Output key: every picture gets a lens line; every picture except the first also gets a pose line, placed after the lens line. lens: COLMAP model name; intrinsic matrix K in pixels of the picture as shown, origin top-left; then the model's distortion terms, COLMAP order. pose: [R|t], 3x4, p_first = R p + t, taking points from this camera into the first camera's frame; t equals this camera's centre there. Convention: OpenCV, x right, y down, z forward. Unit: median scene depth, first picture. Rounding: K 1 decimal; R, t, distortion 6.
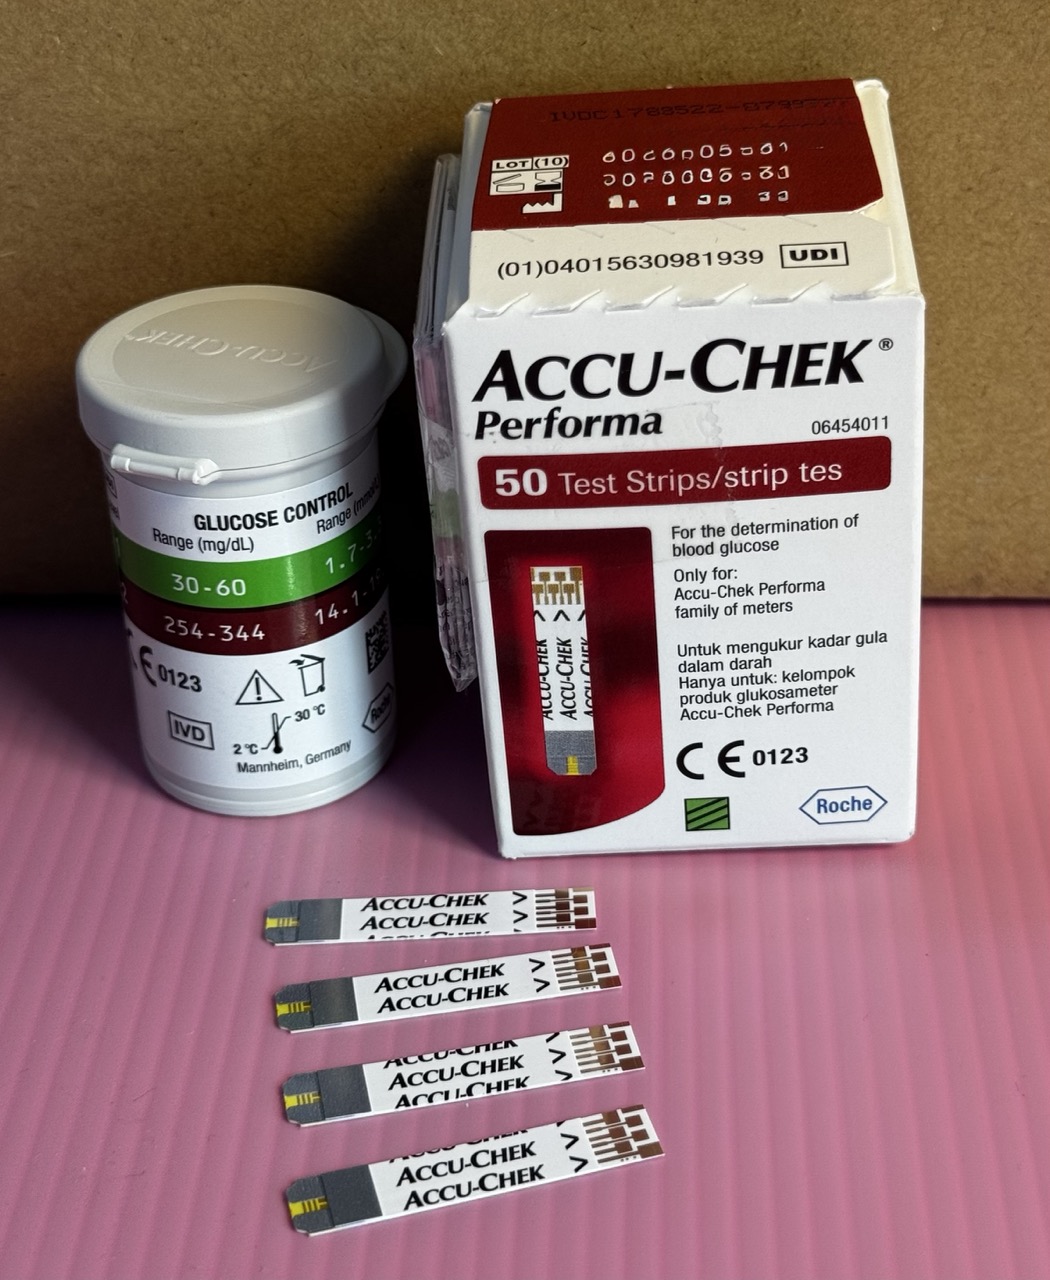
lens RADIAL K [[2350.9, 0, 530.7], [0, 2350.9, 491.6], [0, 0, 1]] dist [0.137750, 0.060188]
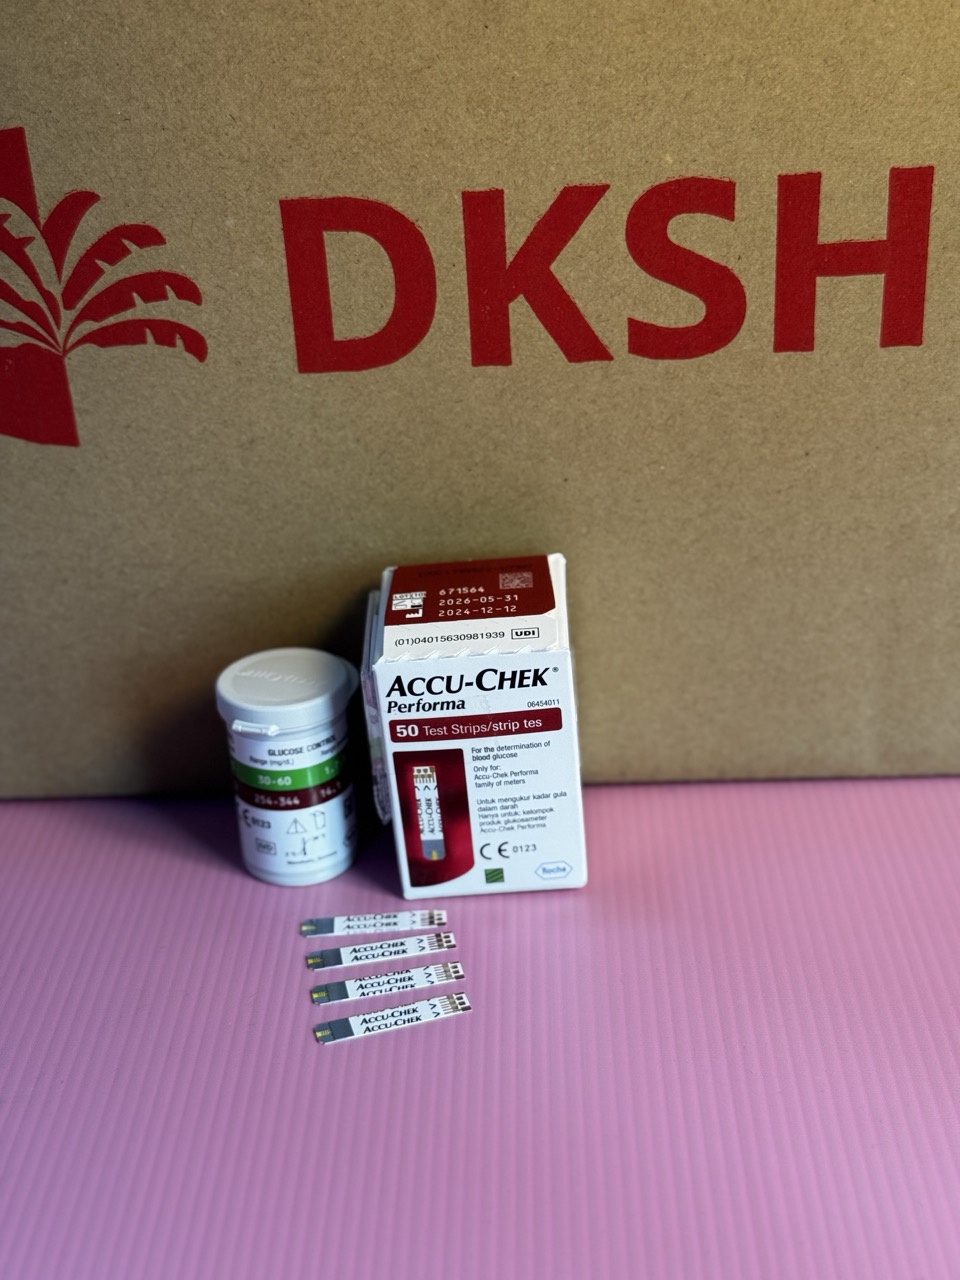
lens RADIAL K [[1943.0, 0, 480.0], [0, 1943.0, 640.0], [0, 0, 1]] dist [0.191973, 0.006974]
pose [[0.999698, -0.024486, 0.002244, 0.066001], [0.024581, 0.997423, -0.067397, 0.038088], [-0.000588, 0.067431, 0.997724, -0.949506]]
